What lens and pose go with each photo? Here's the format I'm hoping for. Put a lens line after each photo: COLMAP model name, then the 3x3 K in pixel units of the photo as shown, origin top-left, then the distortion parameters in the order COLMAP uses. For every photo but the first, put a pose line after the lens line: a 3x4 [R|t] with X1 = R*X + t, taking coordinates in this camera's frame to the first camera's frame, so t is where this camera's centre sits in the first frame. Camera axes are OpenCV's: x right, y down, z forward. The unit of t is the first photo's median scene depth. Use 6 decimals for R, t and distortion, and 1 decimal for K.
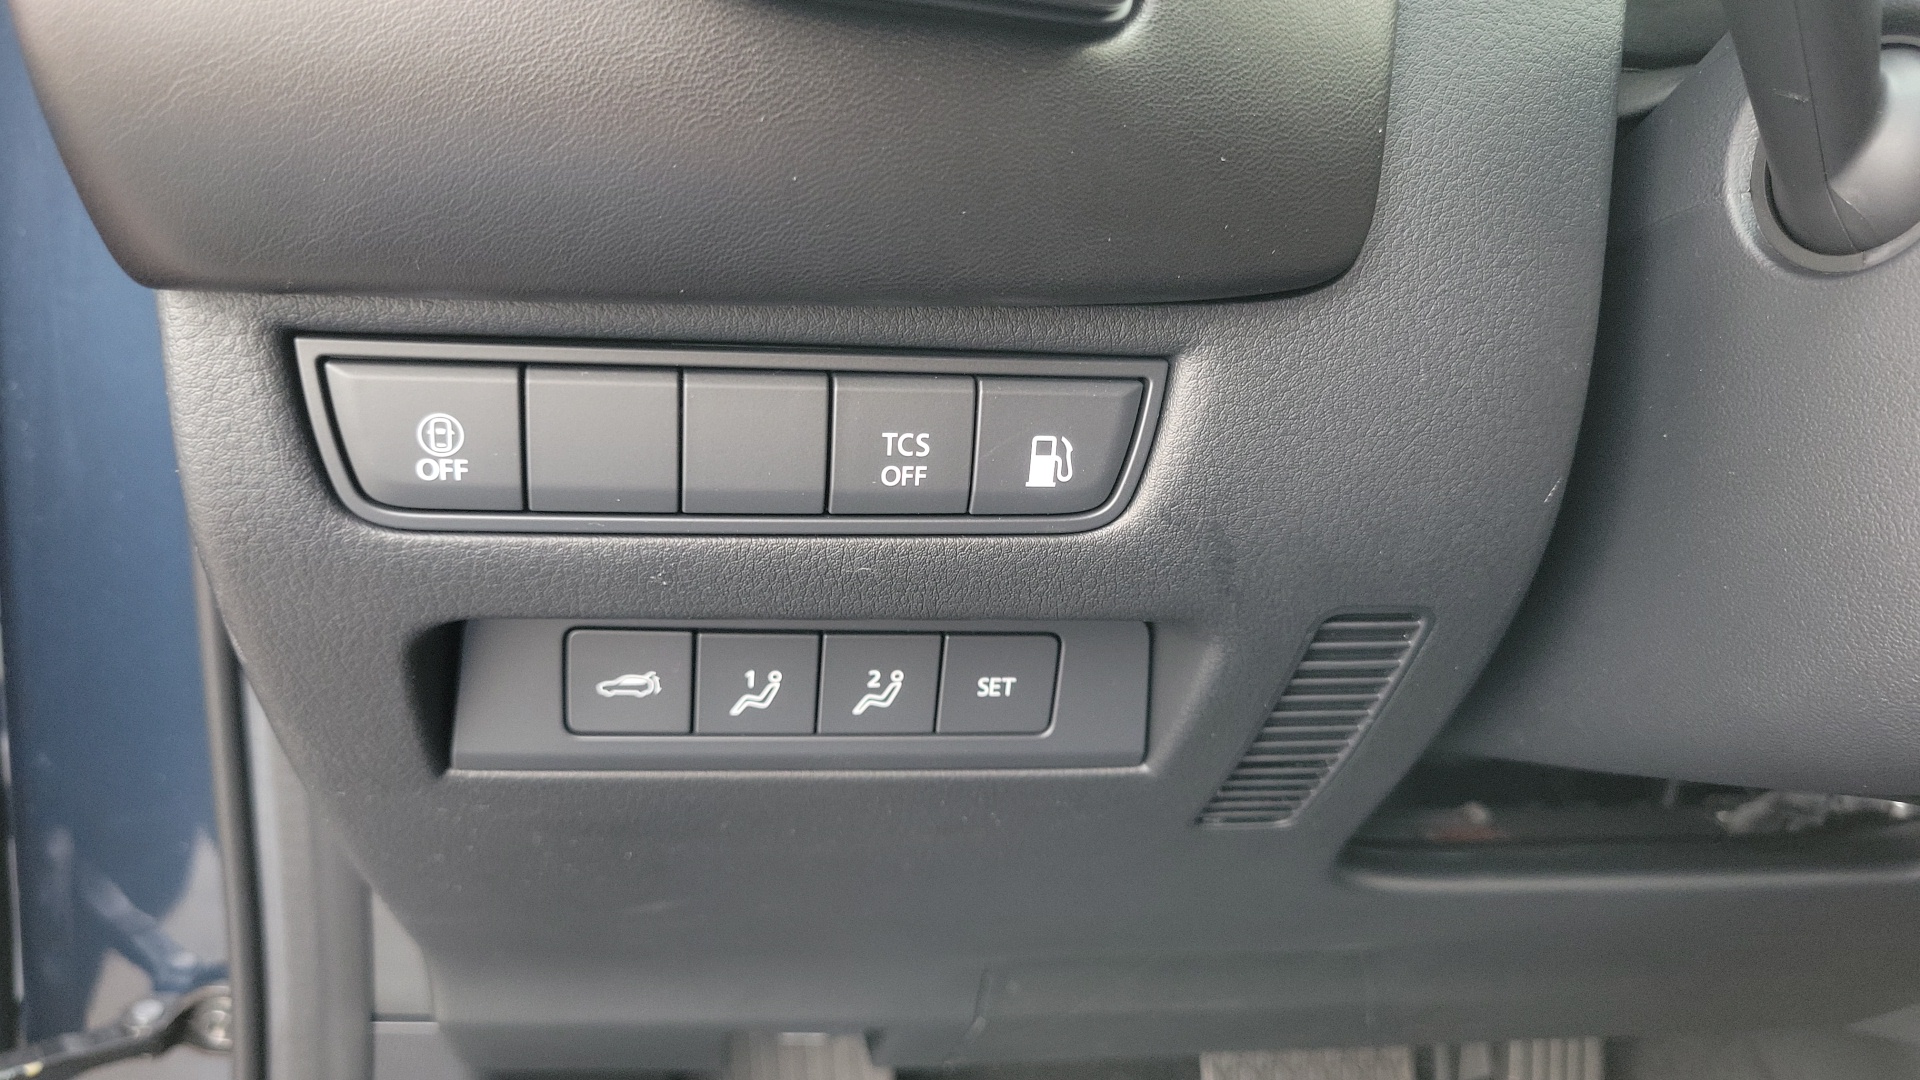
lens RADIAL K [[1501.4, 0, 964.3], [0, 1501.4, 532.8], [0, 0, 1]] dist [-0.003039, -0.003562]
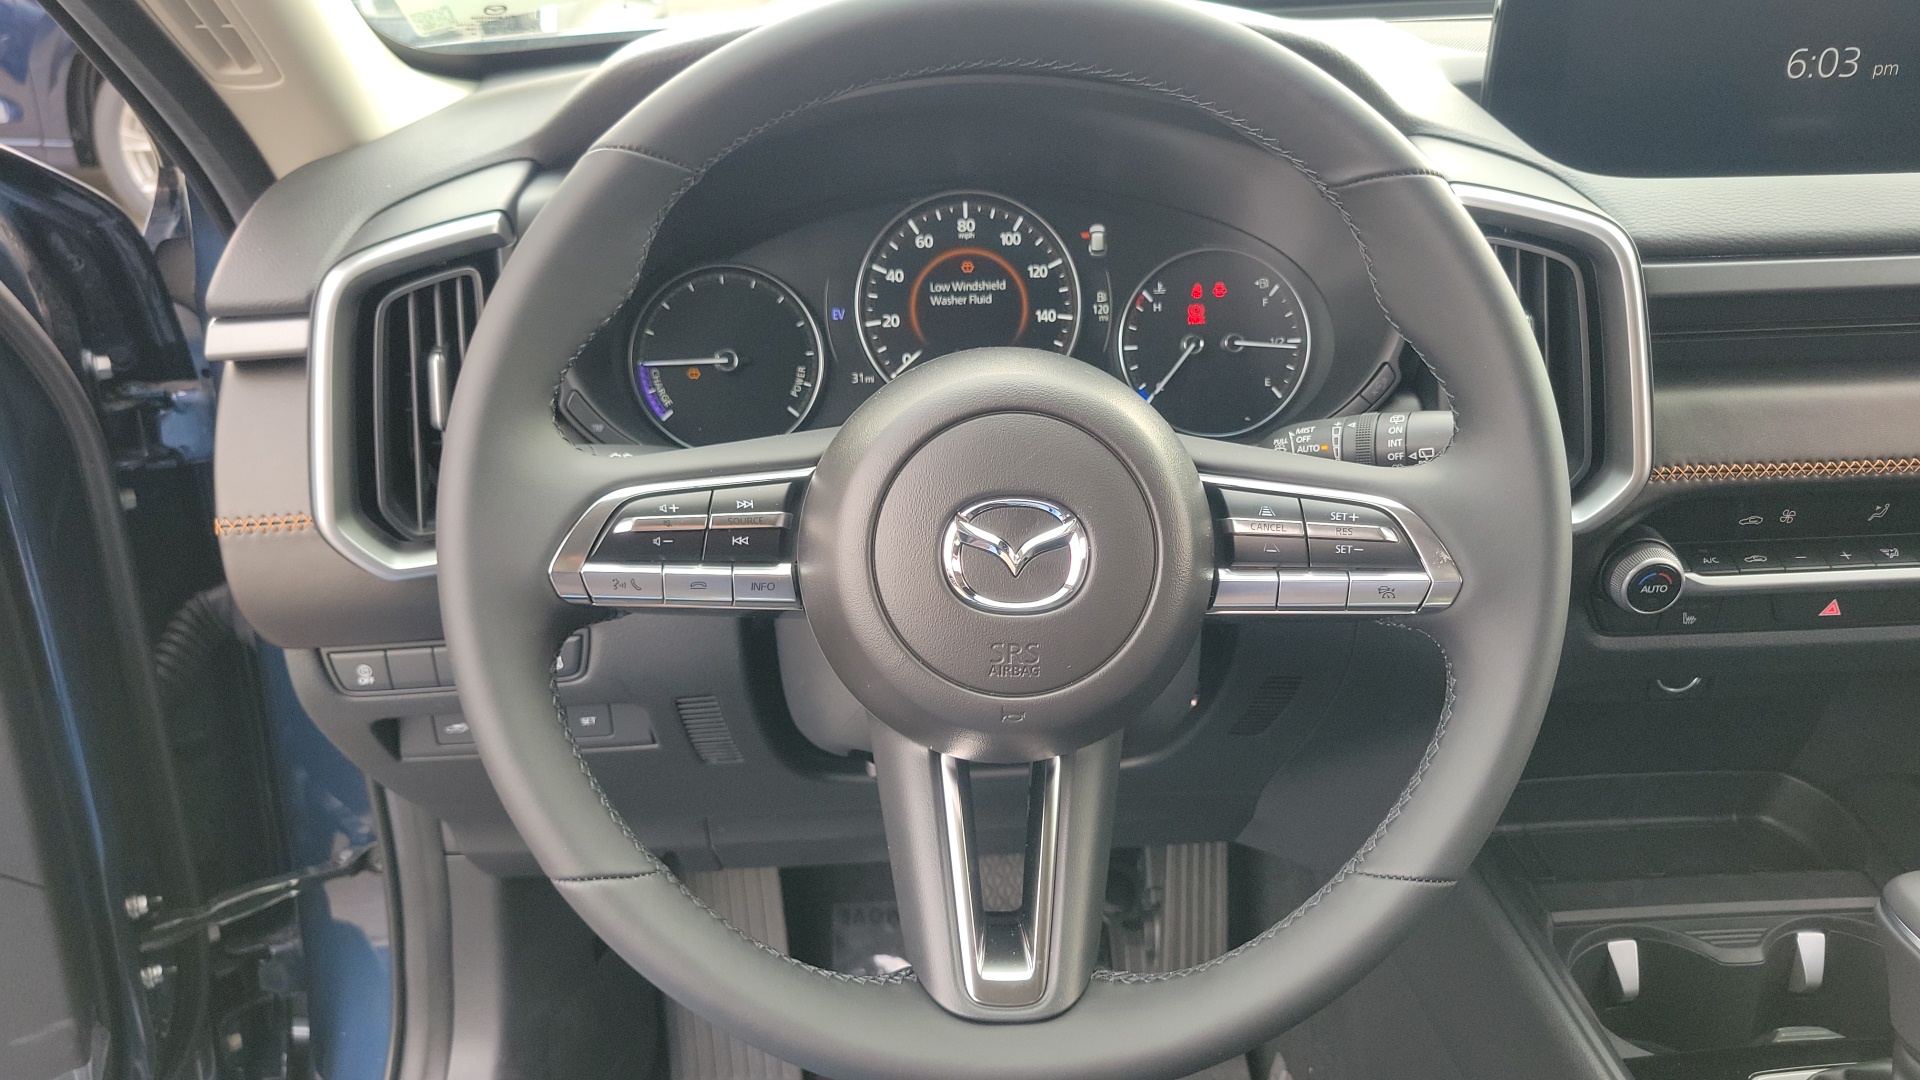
lens RADIAL K [[1462.2, 0, 959.3], [0, 1462.2, 531.4], [0, 0, 1]] dist [0.003754, 0.002888]
pose [[0.989300, -0.053994, -0.135534, 1.030082], [0.064671, 0.995035, 0.075656, -0.385728], [0.130777, -0.083611, 0.987880, -1.473390]]
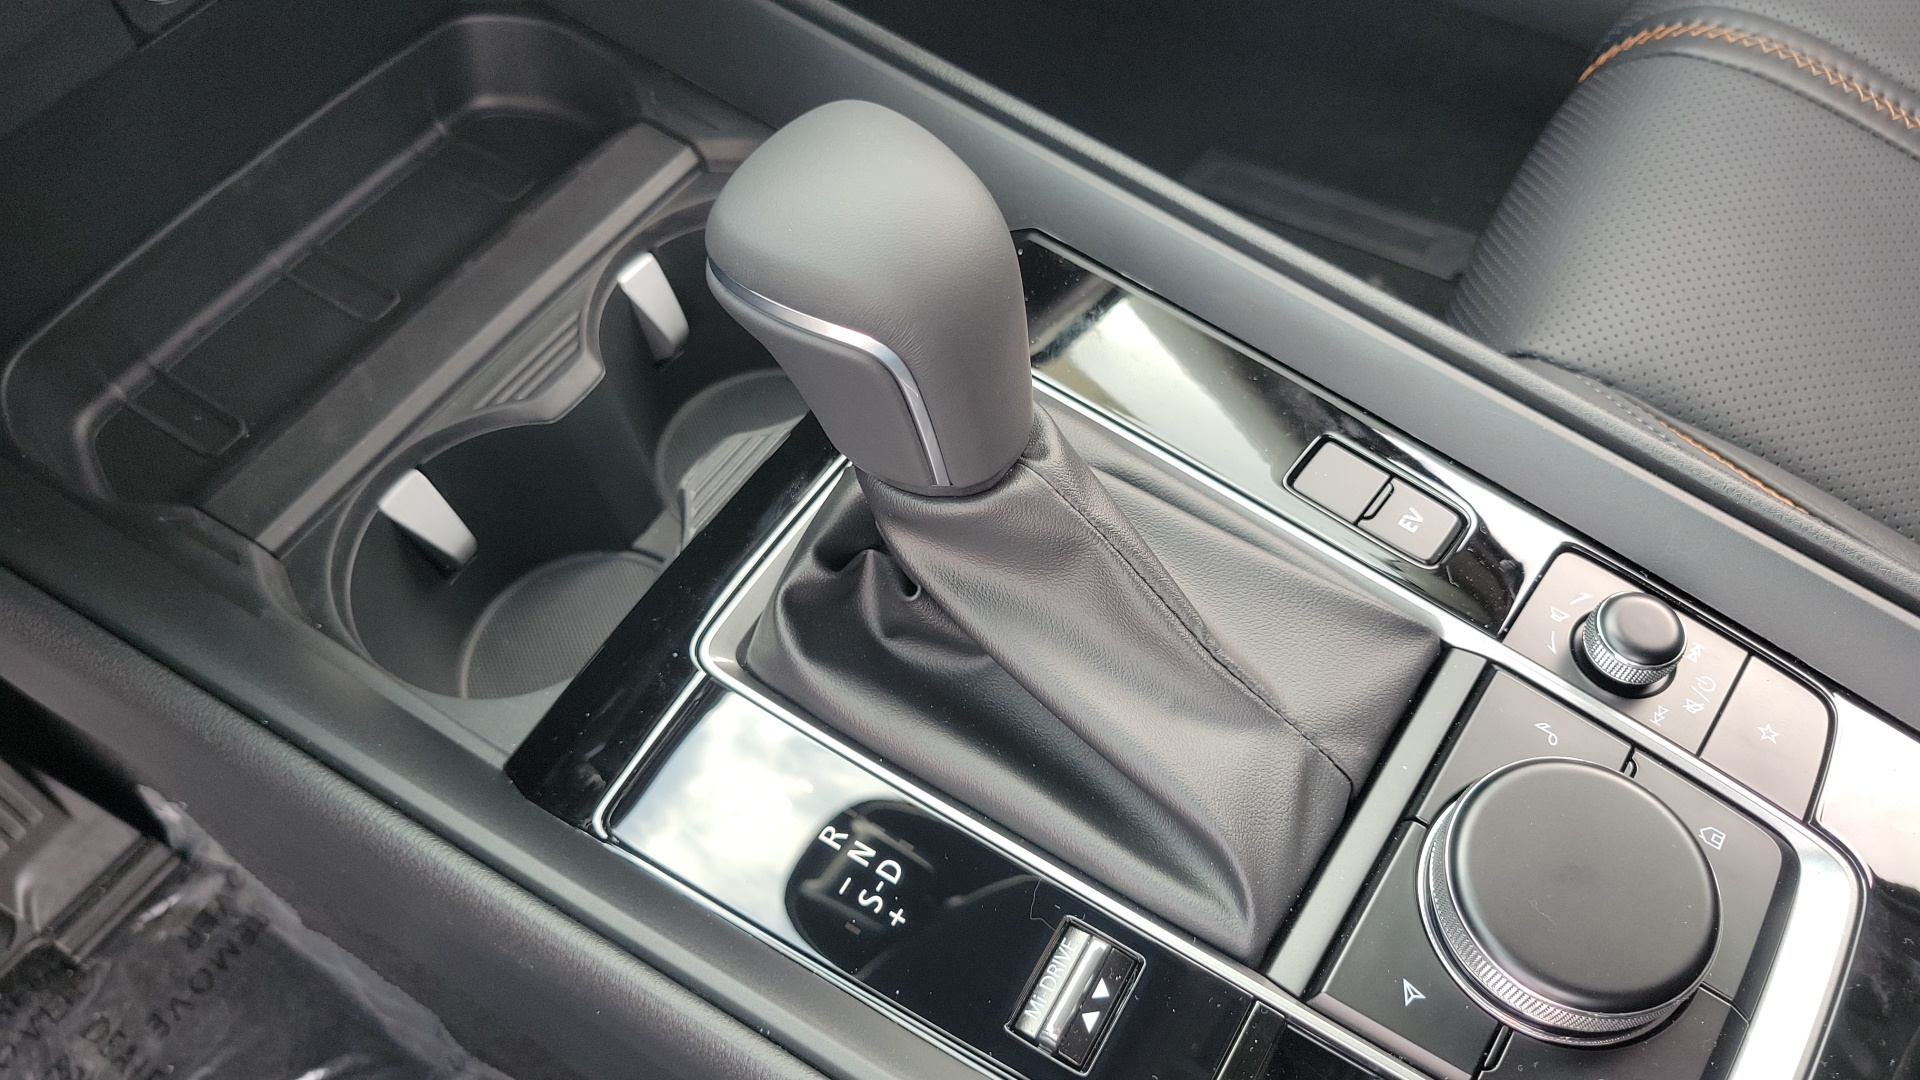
lens RADIAL K [[1501.4, 0, 964.3], [0, 1501.4, 532.8], [0, 0, 1]] dist [-0.003039, -0.003562]
pose [[0.674315, -0.670892, 0.308550, 1.736717], [0.359152, 0.663049, 0.656791, -0.086084], [-0.645220, -0.332068, 0.688057, -0.076794]]
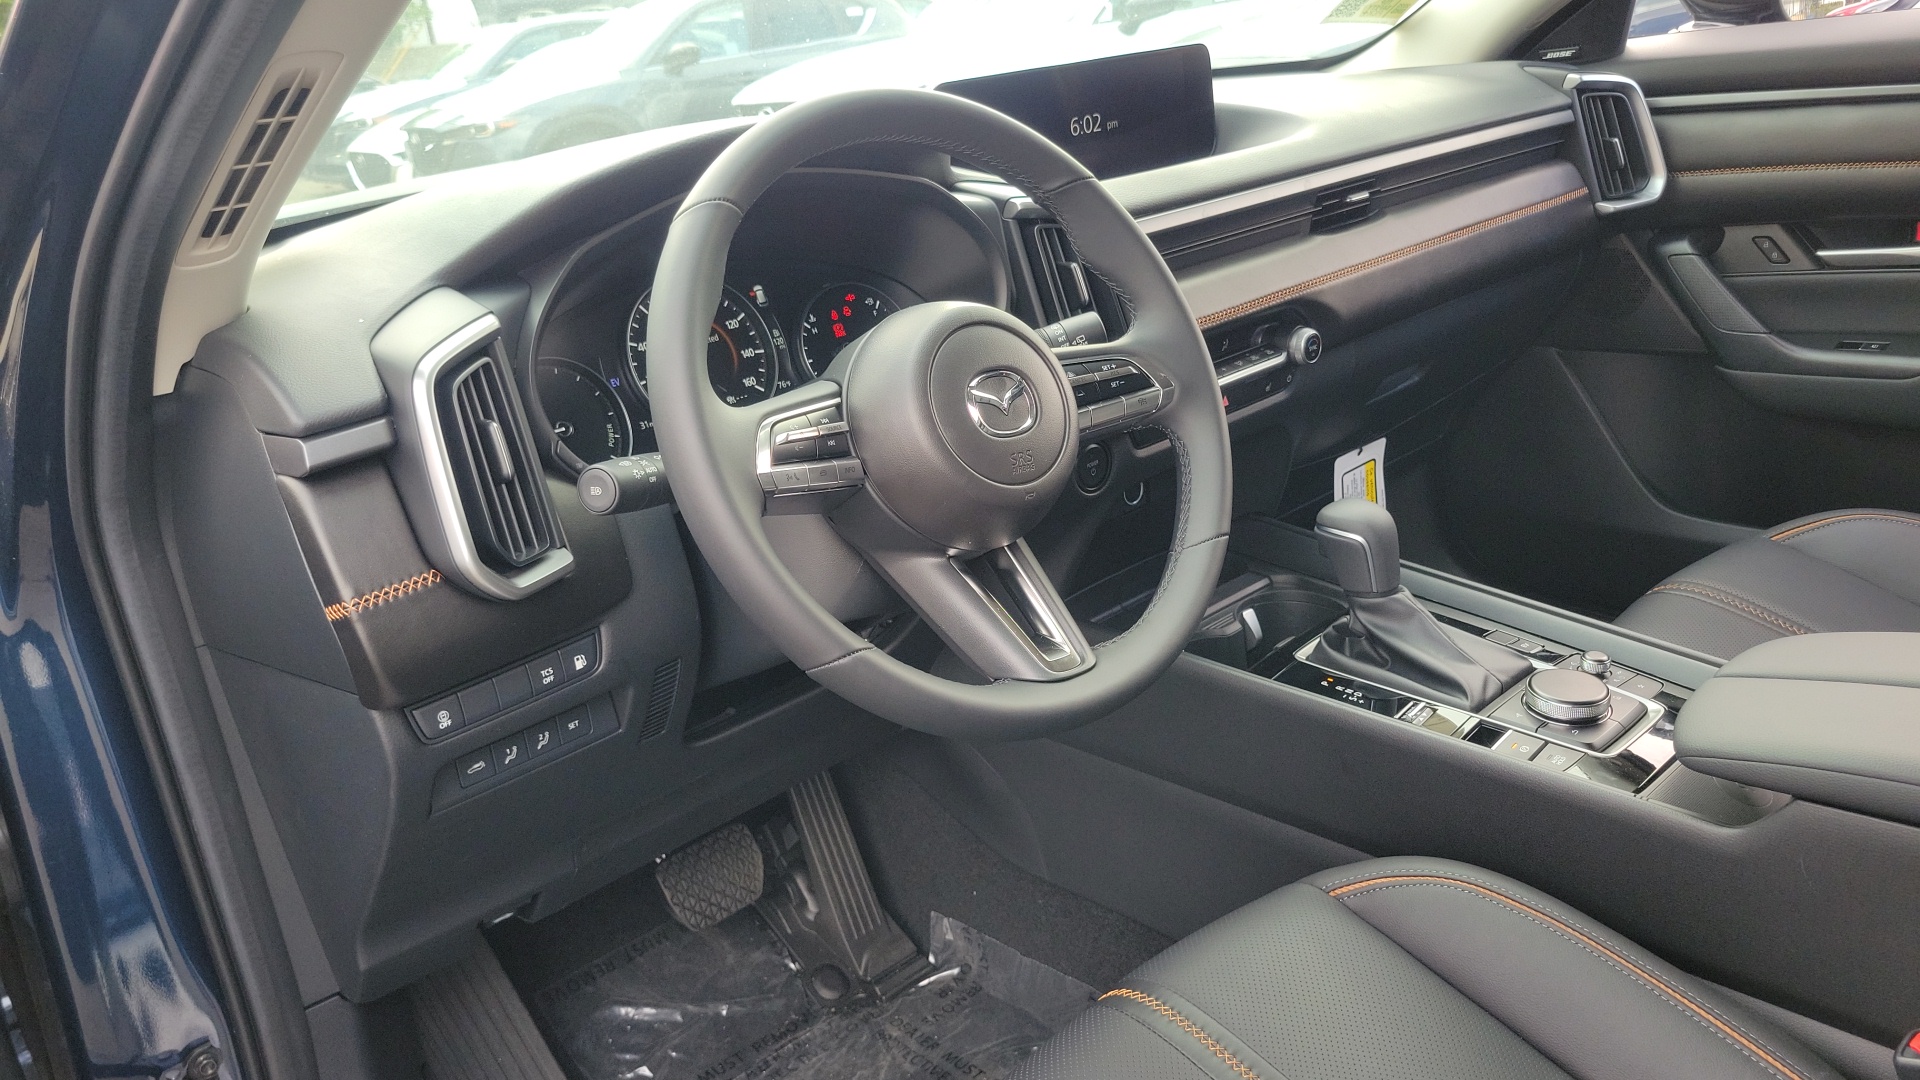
lens RADIAL K [[1445.7, 0, 962.5], [0, 1445.7, 541.6], [0, 0, 1]] dist [-0.001585, -0.004524]
pose [[0.805251, -0.350357, 0.478353, -0.656295], [0.352716, 0.931534, 0.088521, -0.250626], [-0.476616, 0.097441, 0.873695, -2.207751]]
